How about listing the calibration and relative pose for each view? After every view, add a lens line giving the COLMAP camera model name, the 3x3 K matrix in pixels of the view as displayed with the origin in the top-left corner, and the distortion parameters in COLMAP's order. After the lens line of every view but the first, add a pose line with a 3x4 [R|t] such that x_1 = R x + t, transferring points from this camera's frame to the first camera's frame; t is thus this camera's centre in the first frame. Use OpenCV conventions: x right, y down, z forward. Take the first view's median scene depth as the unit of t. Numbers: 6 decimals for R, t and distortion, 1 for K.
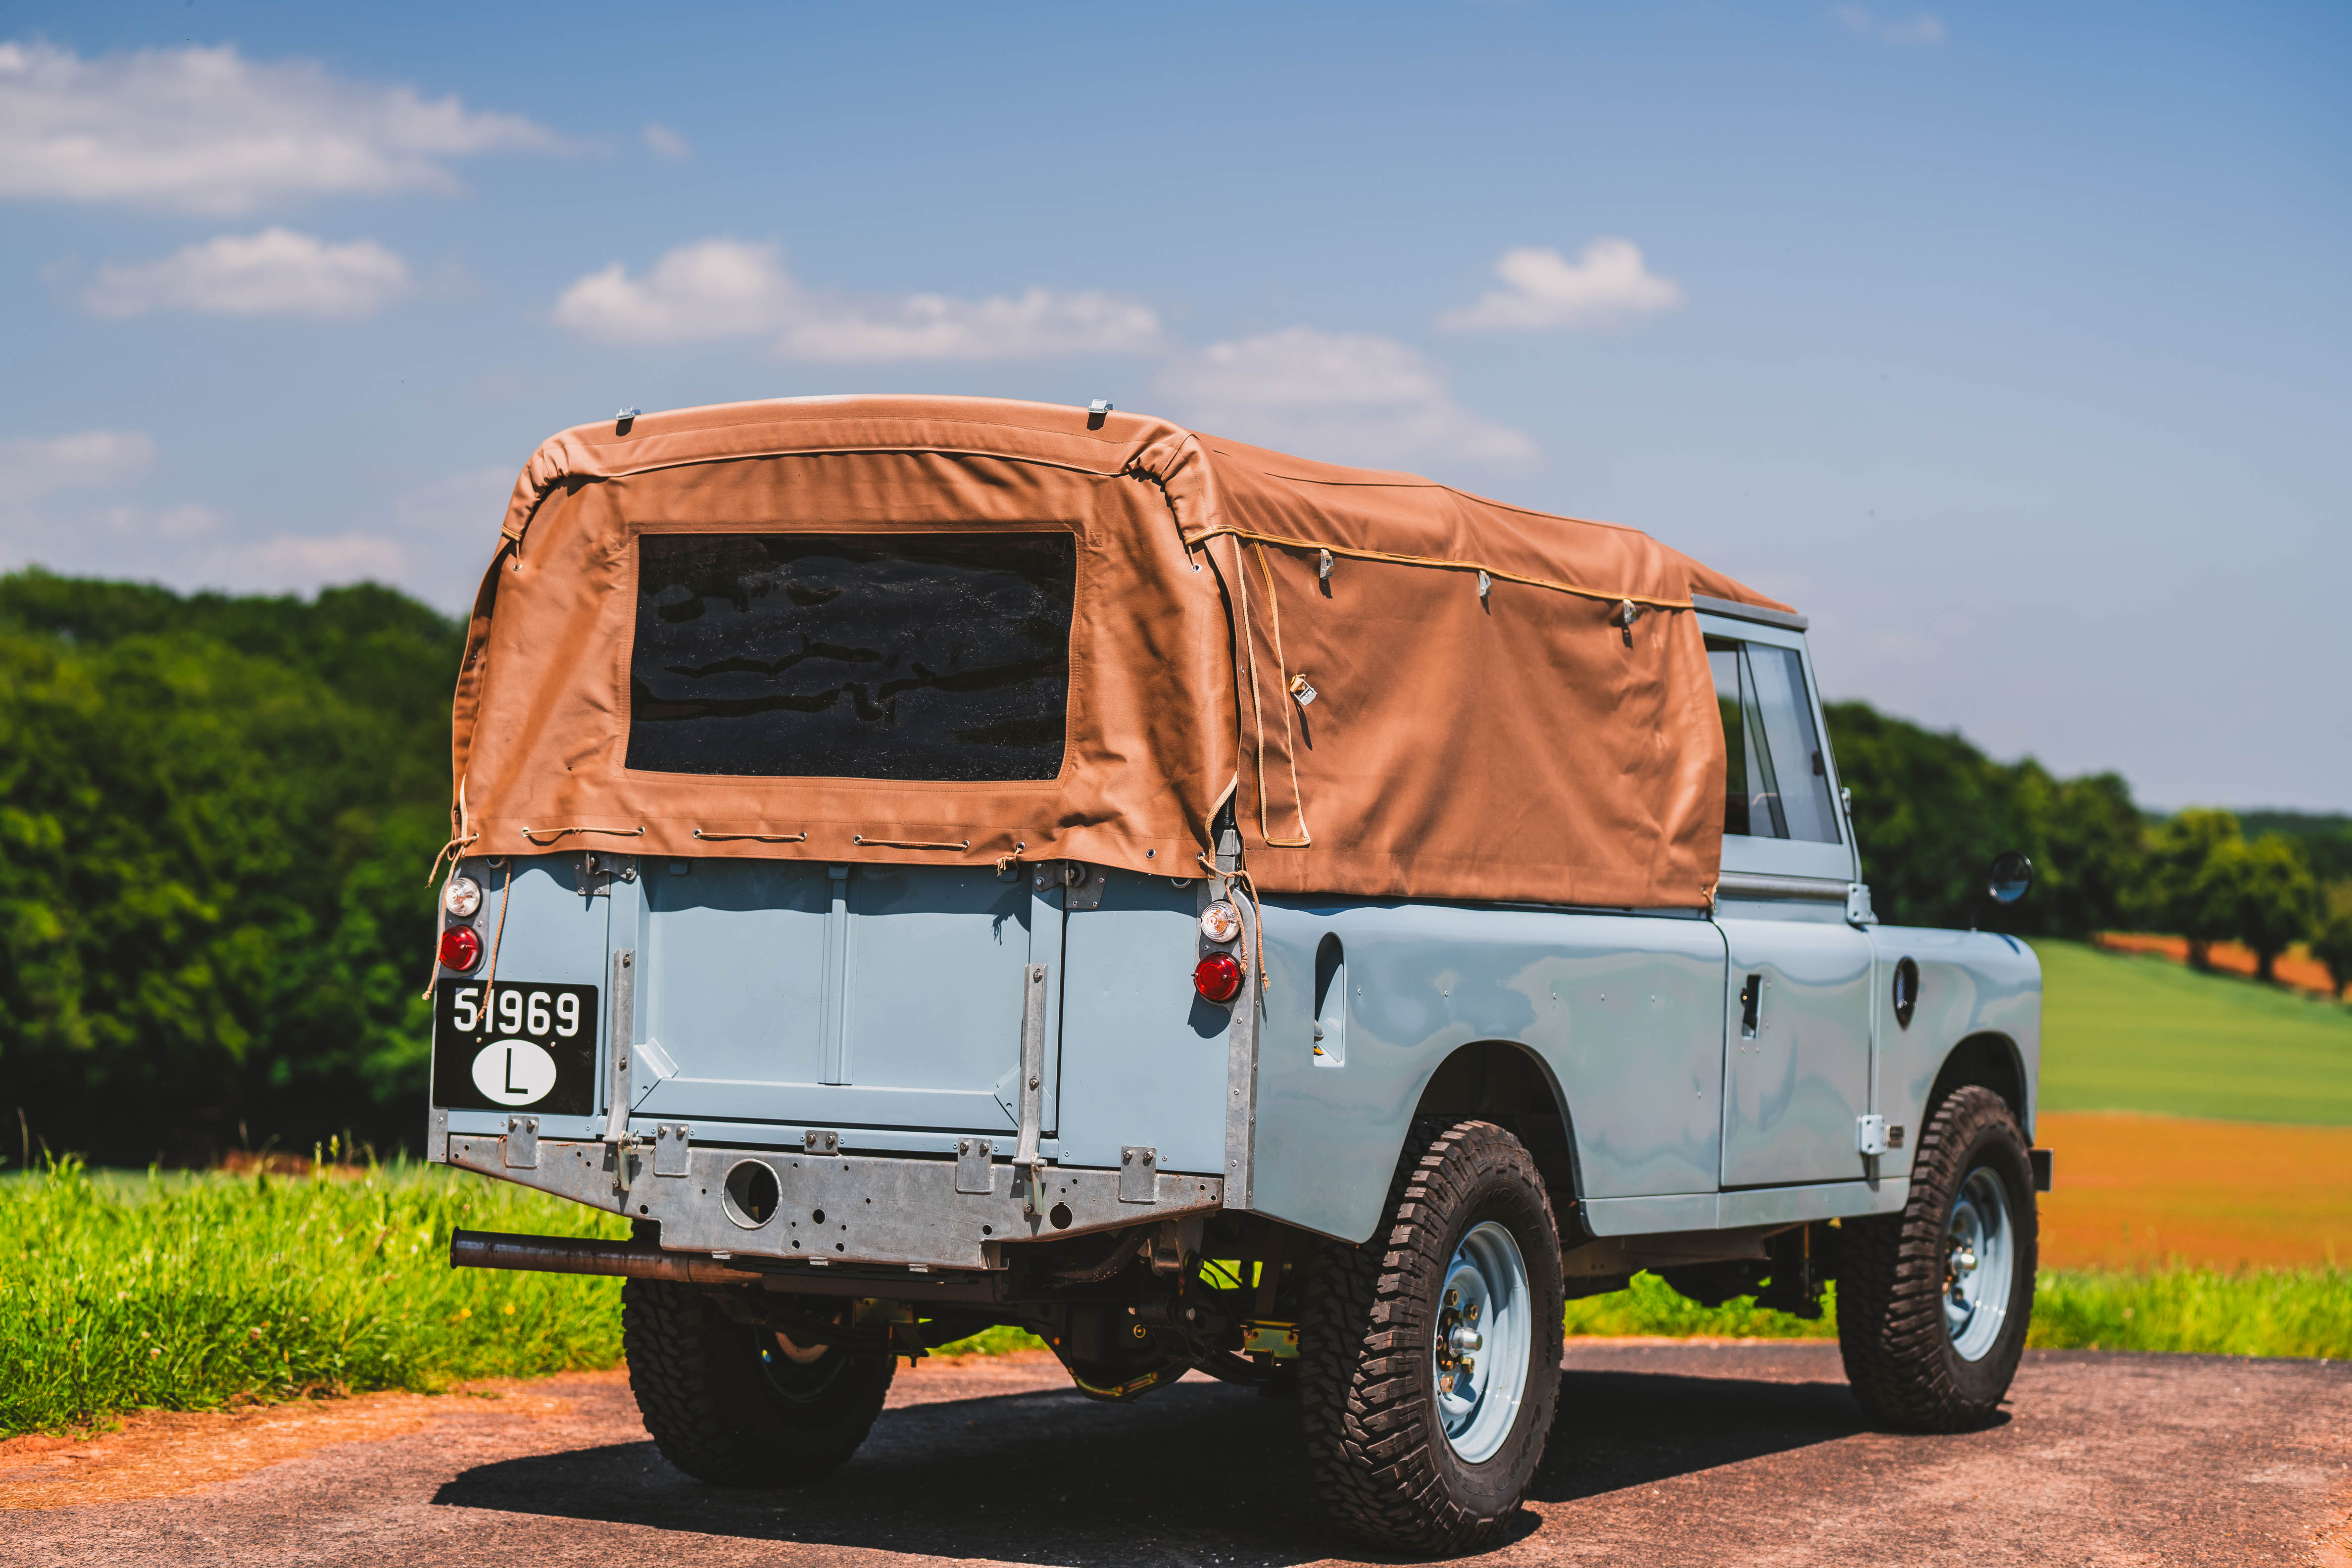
lens RADIAL K [[5497.3, 0, 1176.0], [0, 5497.3, 784.0], [0, 0, 1]] dist [-0.021309, -0.108896]
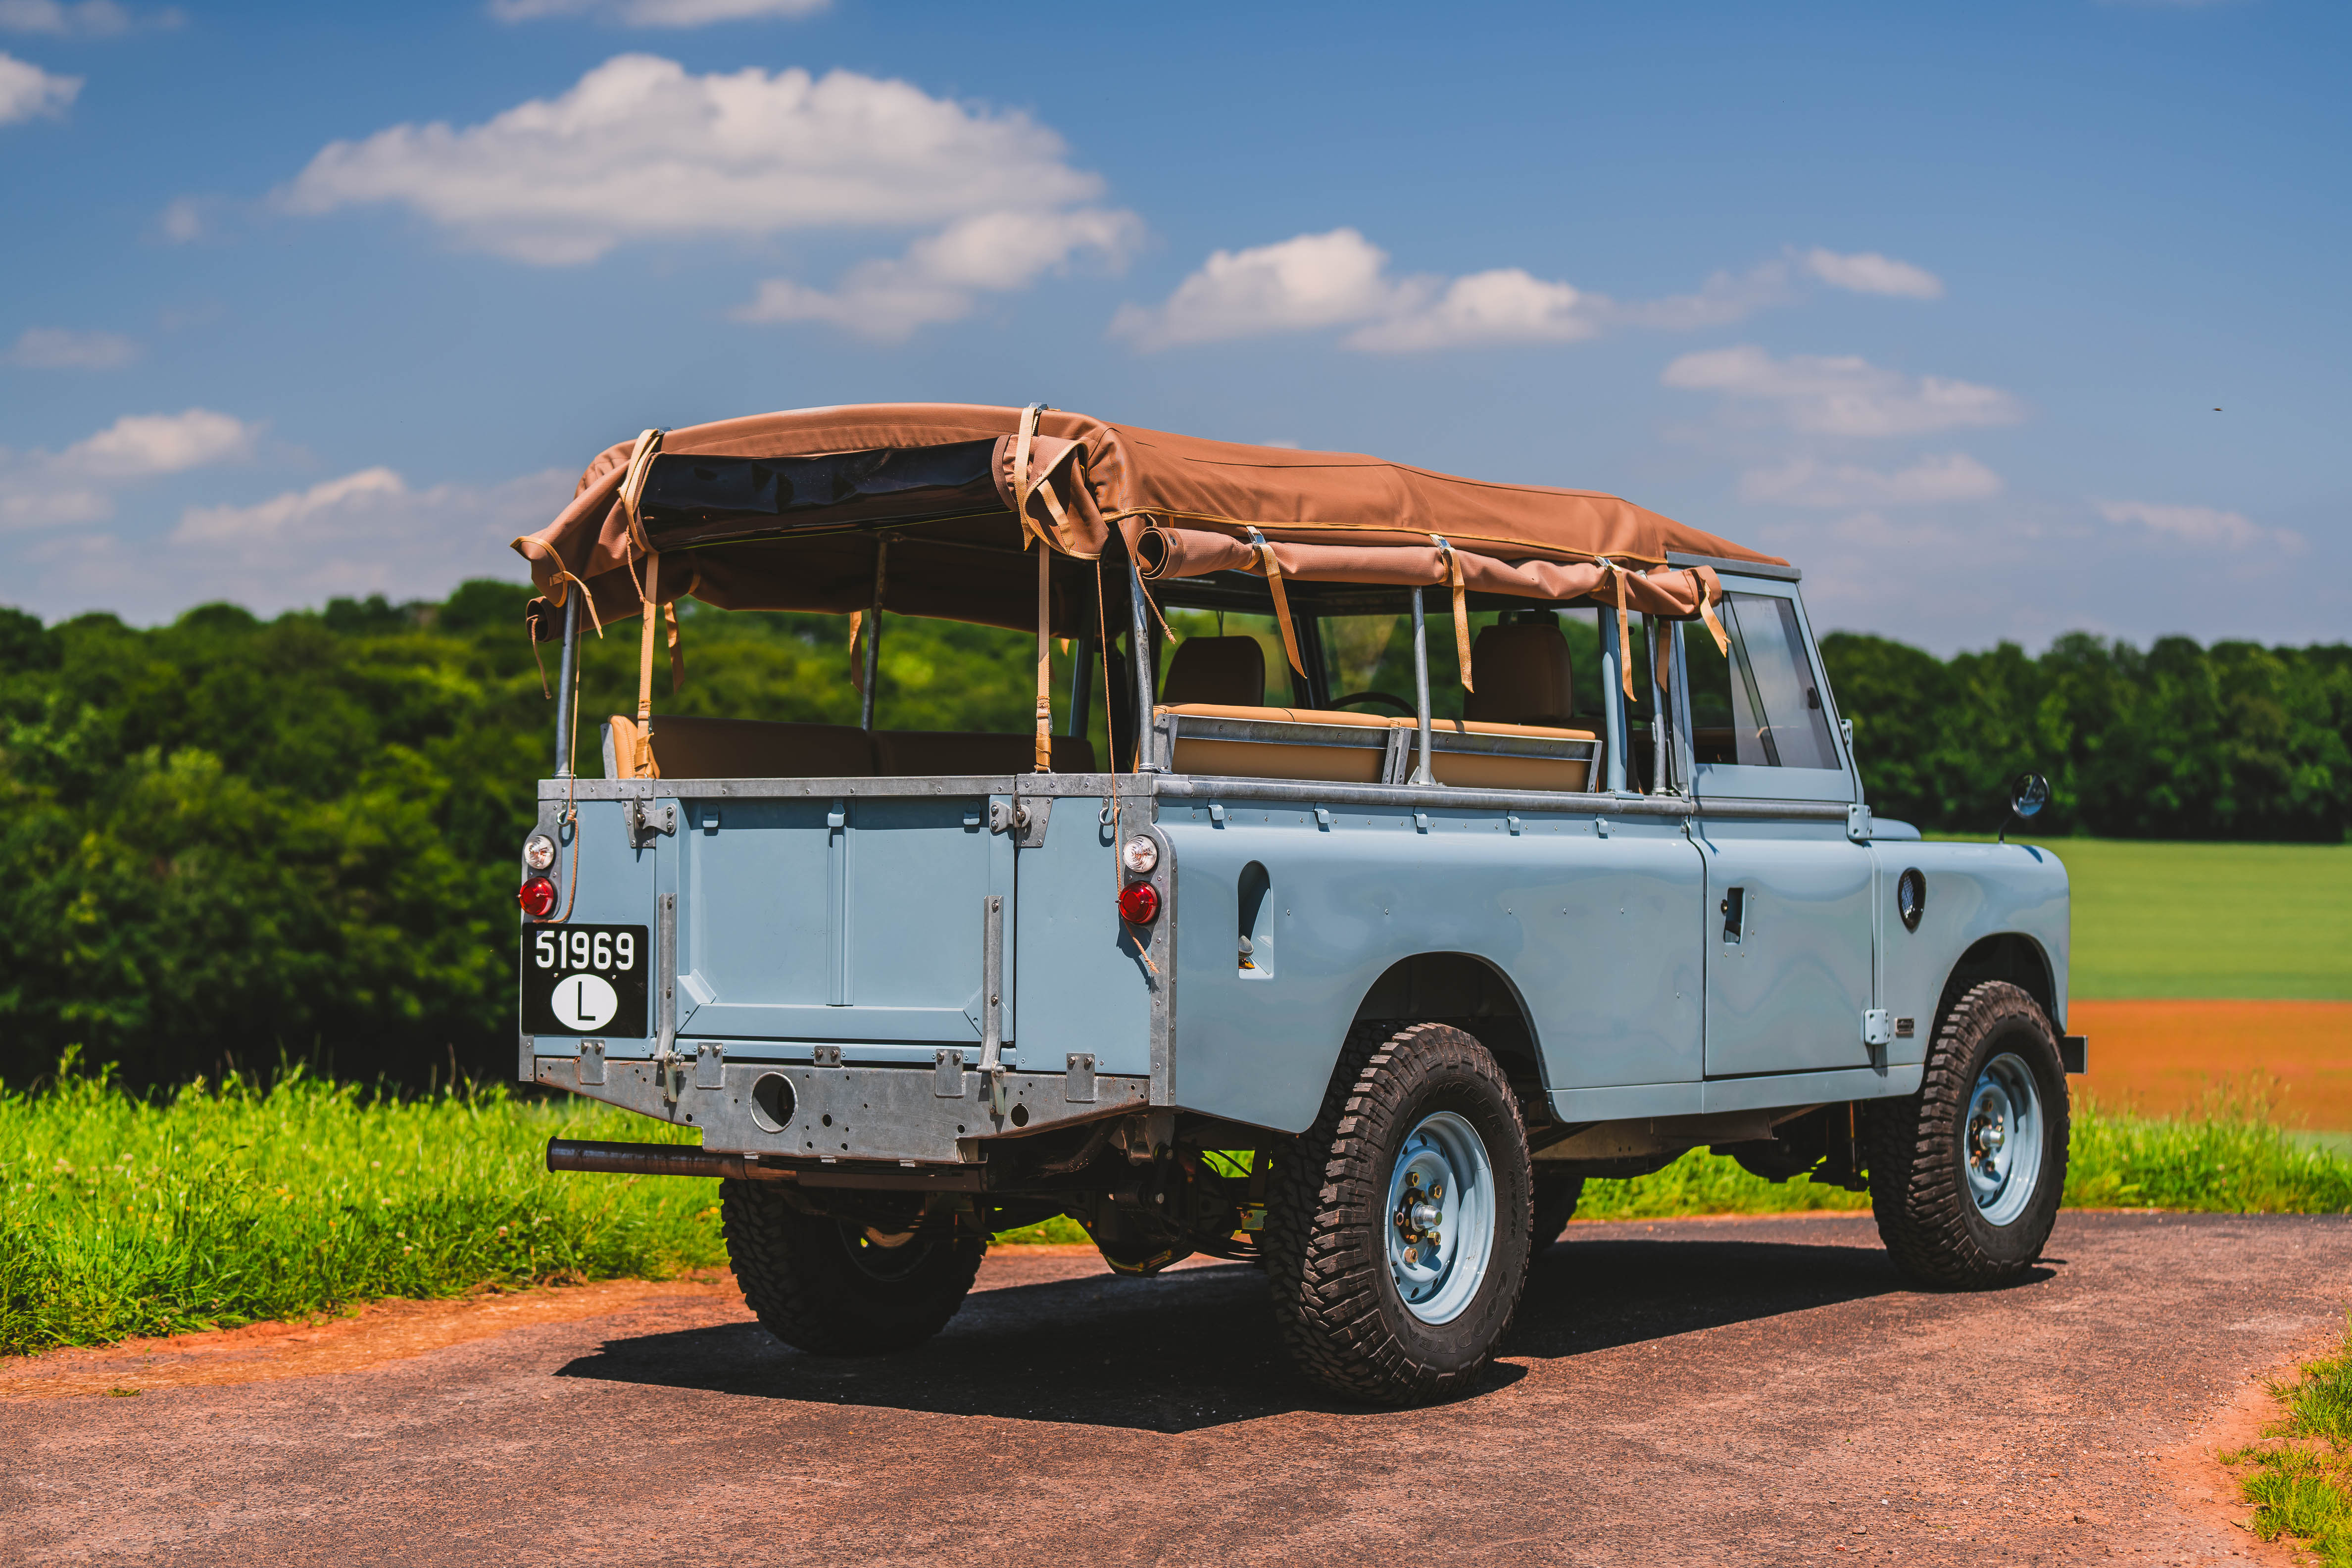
lens RADIAL K [[4786.8, 0, 1176.0], [0, 4786.8, 784.0], [0, 0, 1]] dist [-0.039181, -0.064124]
pose [[0.991728, -0.031408, -0.124454, 0.130946], [0.032434, 0.999455, 0.006219, 0.004249], [0.124191, -0.010205, 0.992206, 0.014601]]
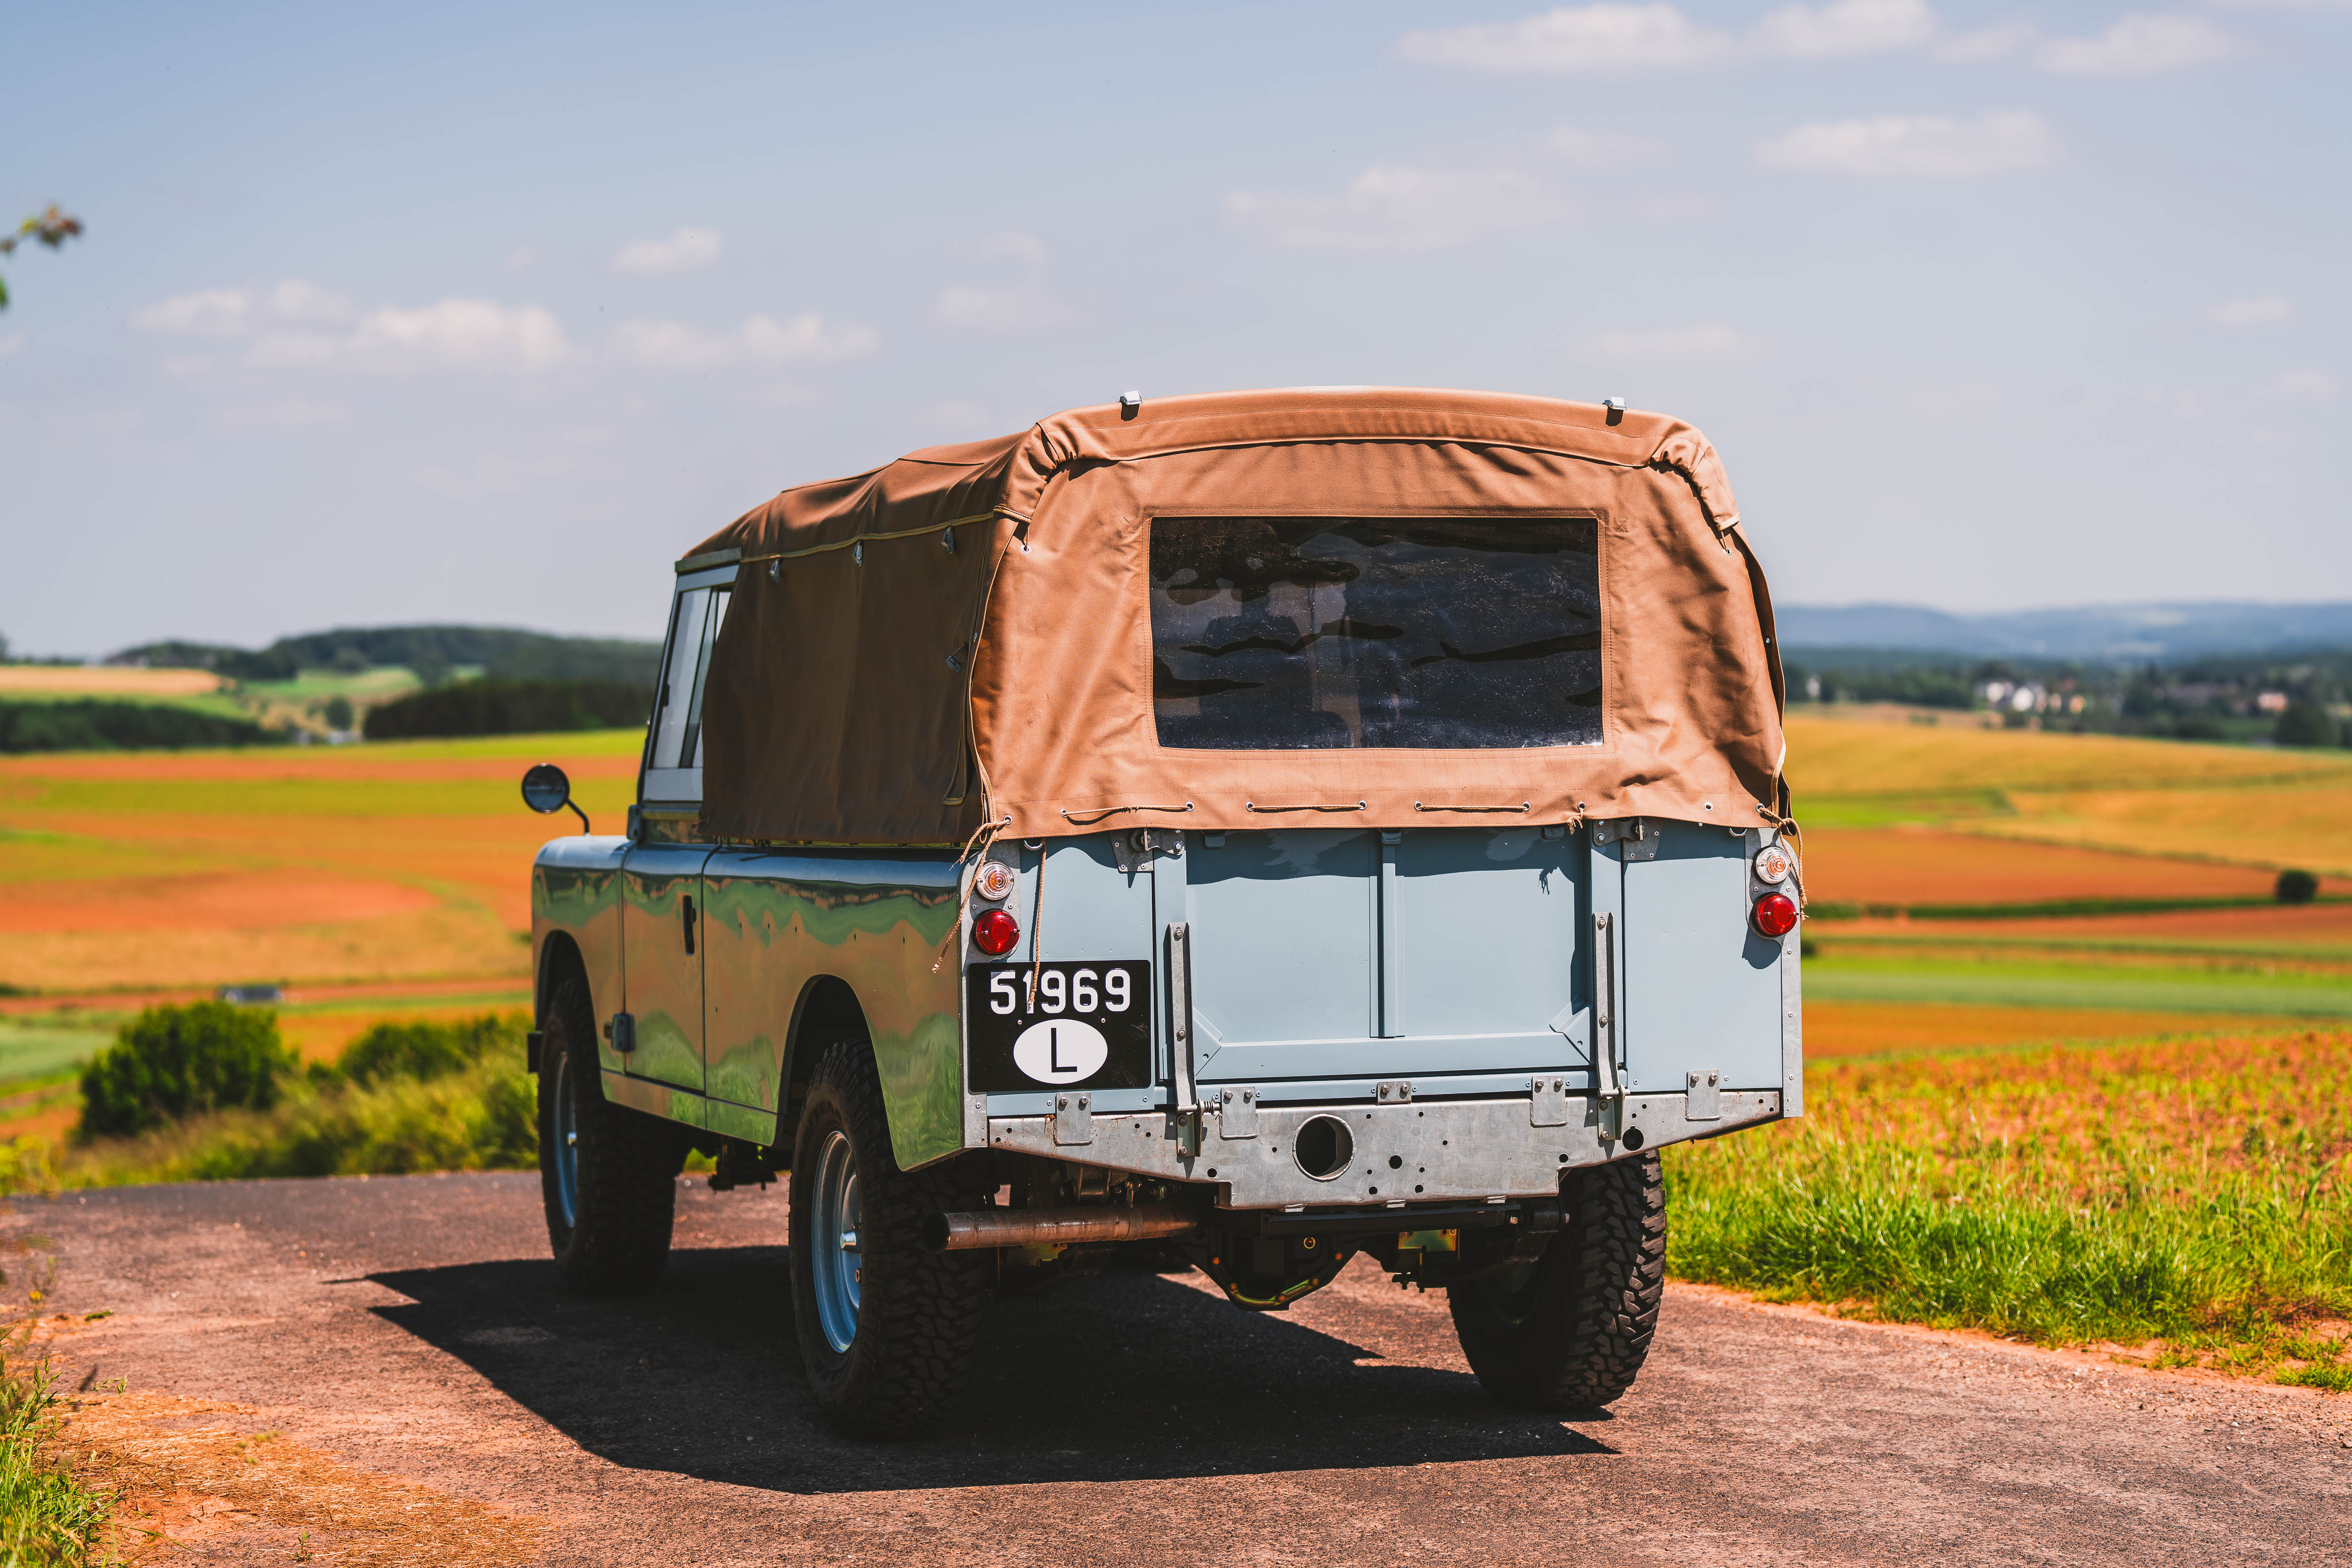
lens RADIAL K [[5262.5, 0, 1176.0], [0, 5262.5, 784.0], [0, 0, 1]] dist [-0.028258, -0.015119]
pose [[0.701987, -0.046670, 0.710659, -0.793688], [0.016280, 0.998641, 0.049502, -0.044261], [-0.712003, -0.023180, 0.701793, 0.308811]]
